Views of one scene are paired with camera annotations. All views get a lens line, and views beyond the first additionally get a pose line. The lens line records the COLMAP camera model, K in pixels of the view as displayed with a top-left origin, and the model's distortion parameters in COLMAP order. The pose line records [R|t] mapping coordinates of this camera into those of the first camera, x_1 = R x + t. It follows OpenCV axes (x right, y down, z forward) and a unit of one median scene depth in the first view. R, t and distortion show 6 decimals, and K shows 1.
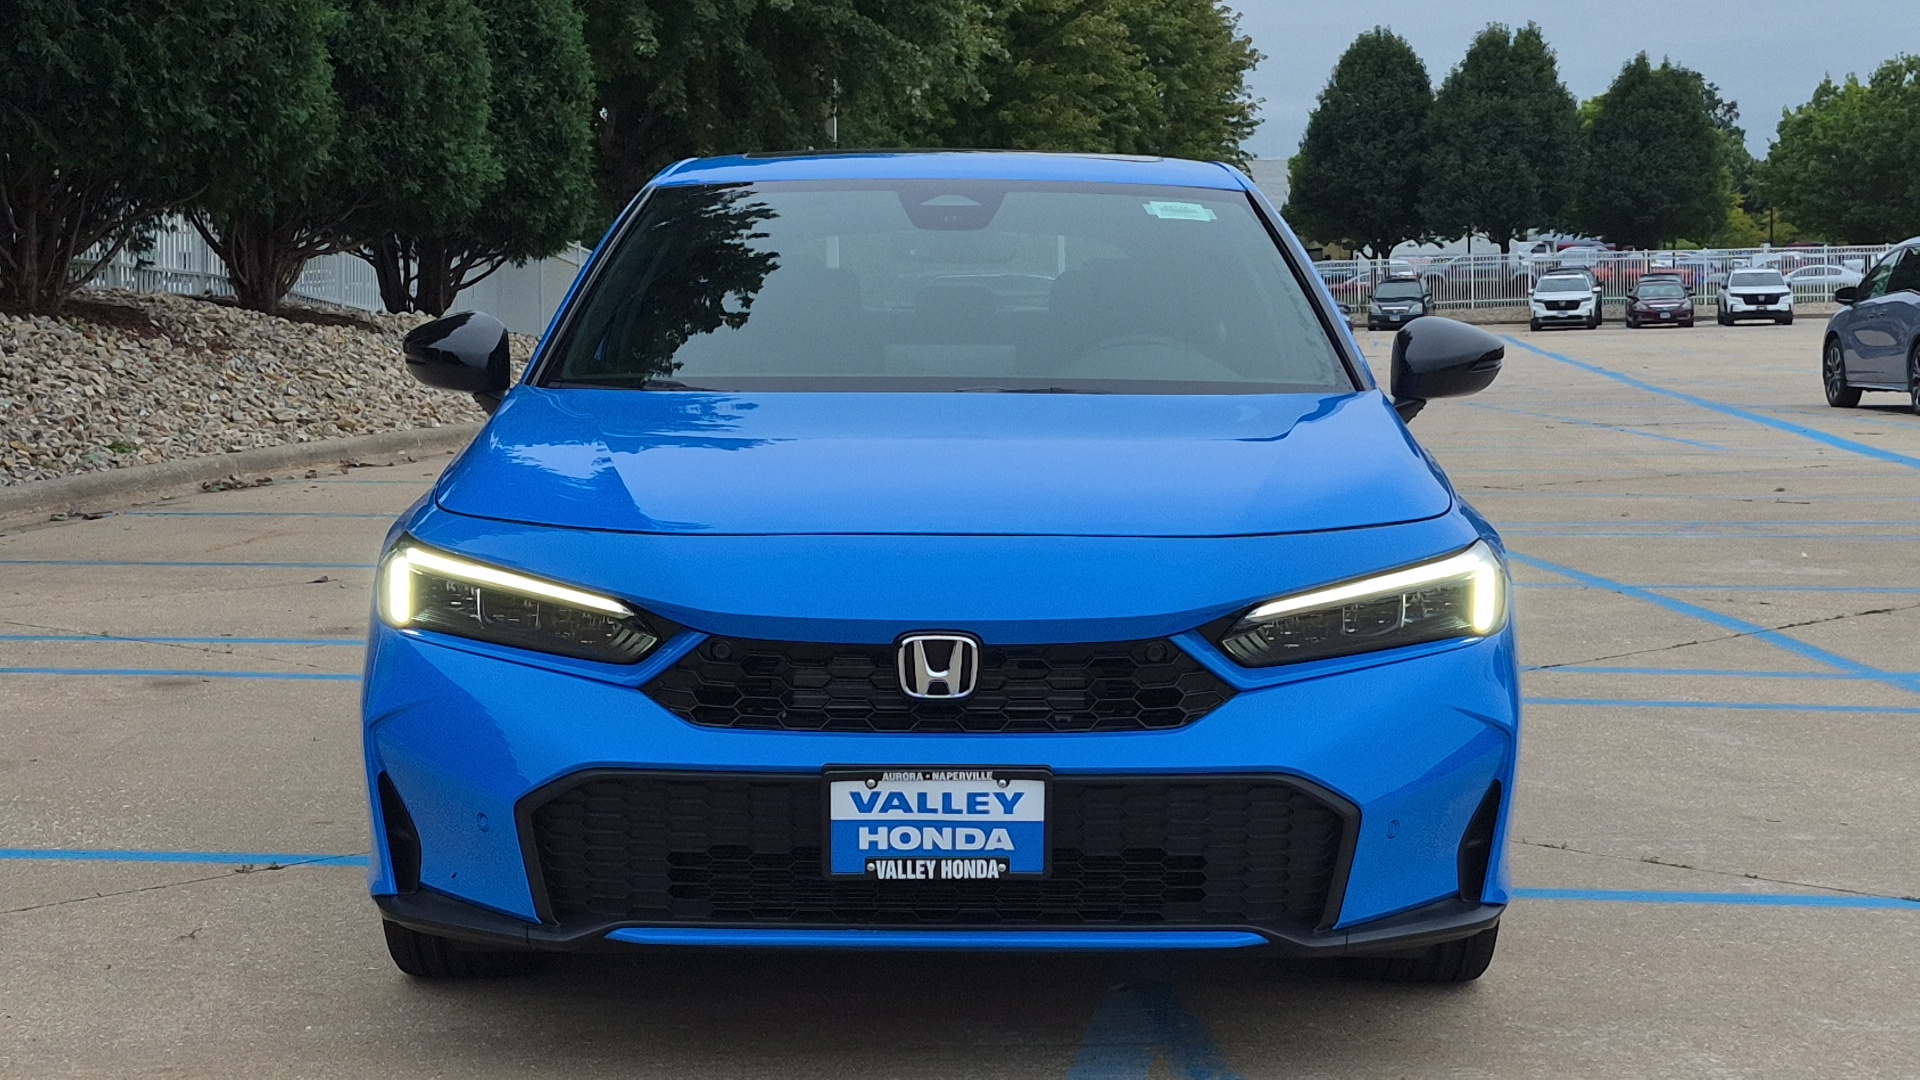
lens RADIAL K [[3170.9, 0, 960.0], [0, 3170.9, 540.0], [0, 0, 1]] dist [0.120858, -0.089802]
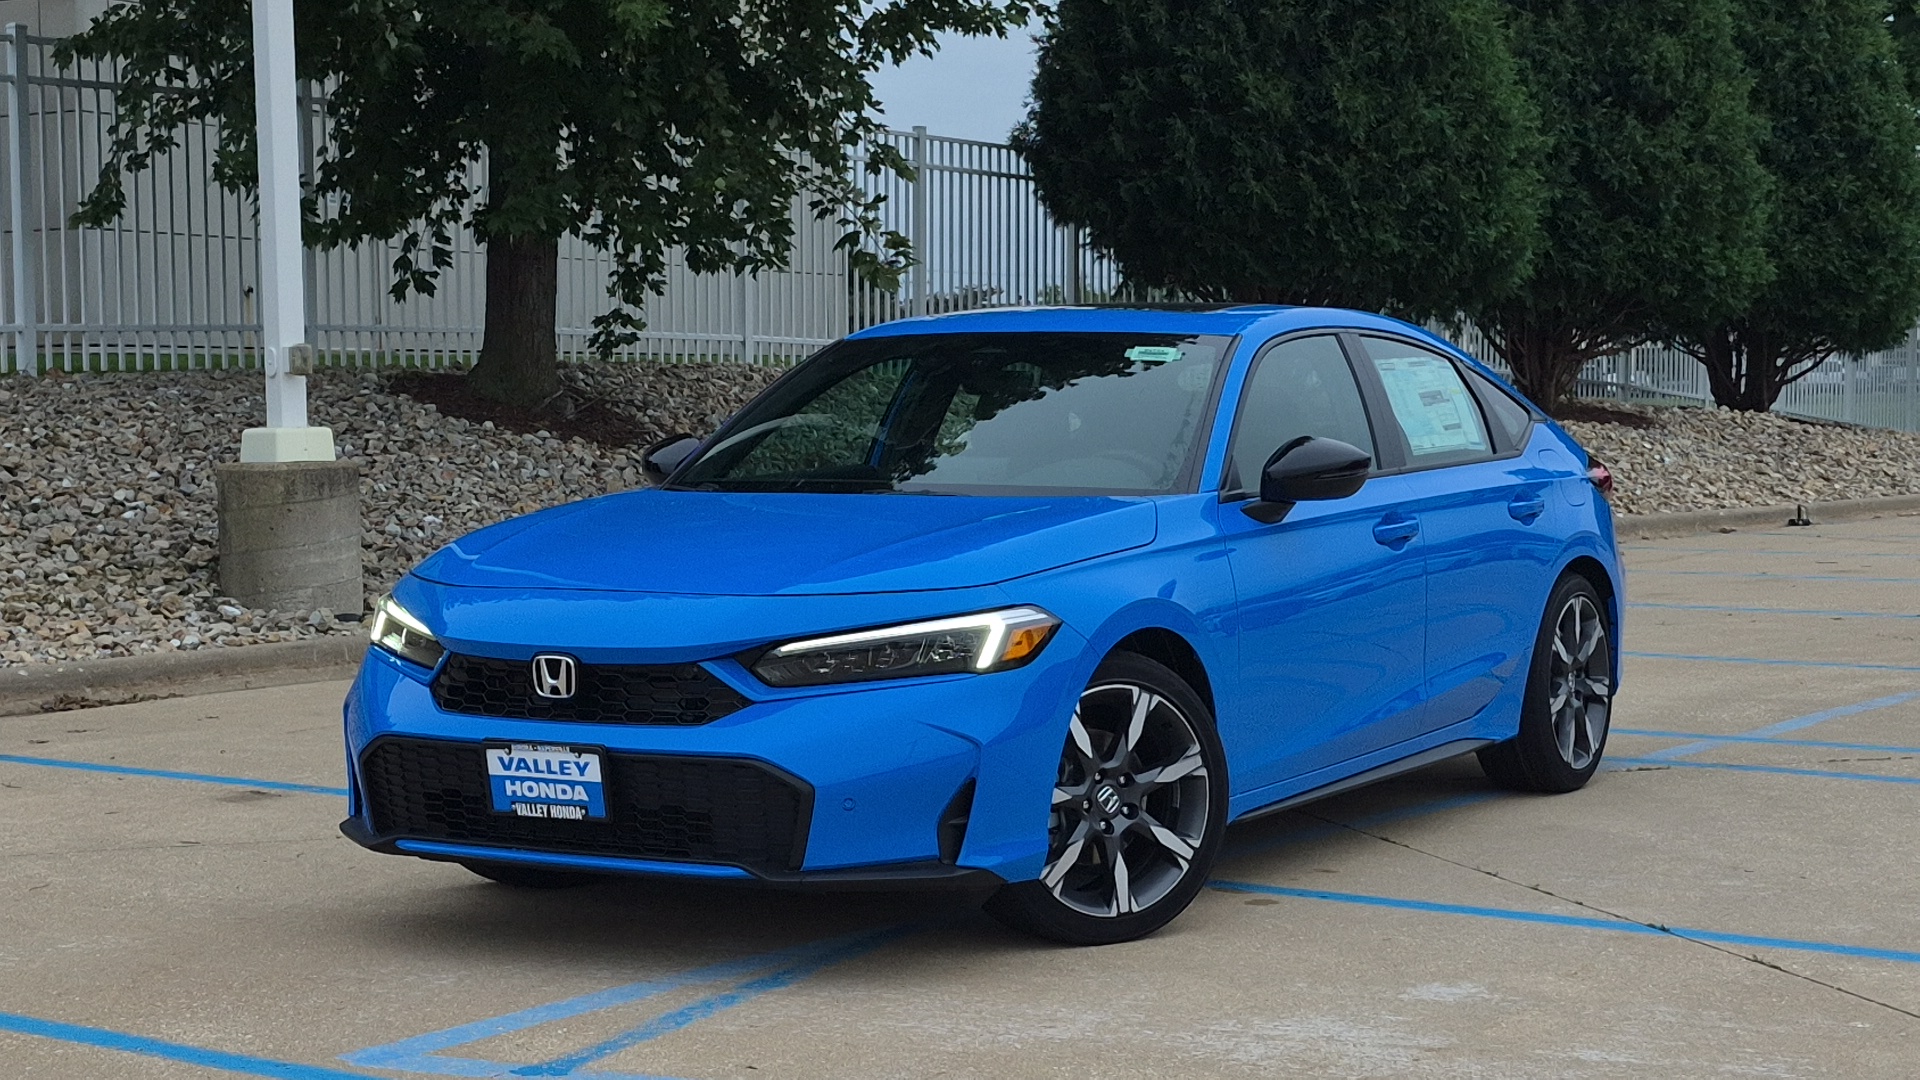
lens RADIAL K [[3170.9, 0, 960.0], [0, 3170.9, 540.0], [0, 0, 1]] dist [0.120858, -0.089802]
pose [[0.867487, 0.013261, -0.497282, 0.909488], [-0.026995, 0.999427, -0.020440, 0.000703], [0.496726, 0.031156, 0.867348, -0.215678]]
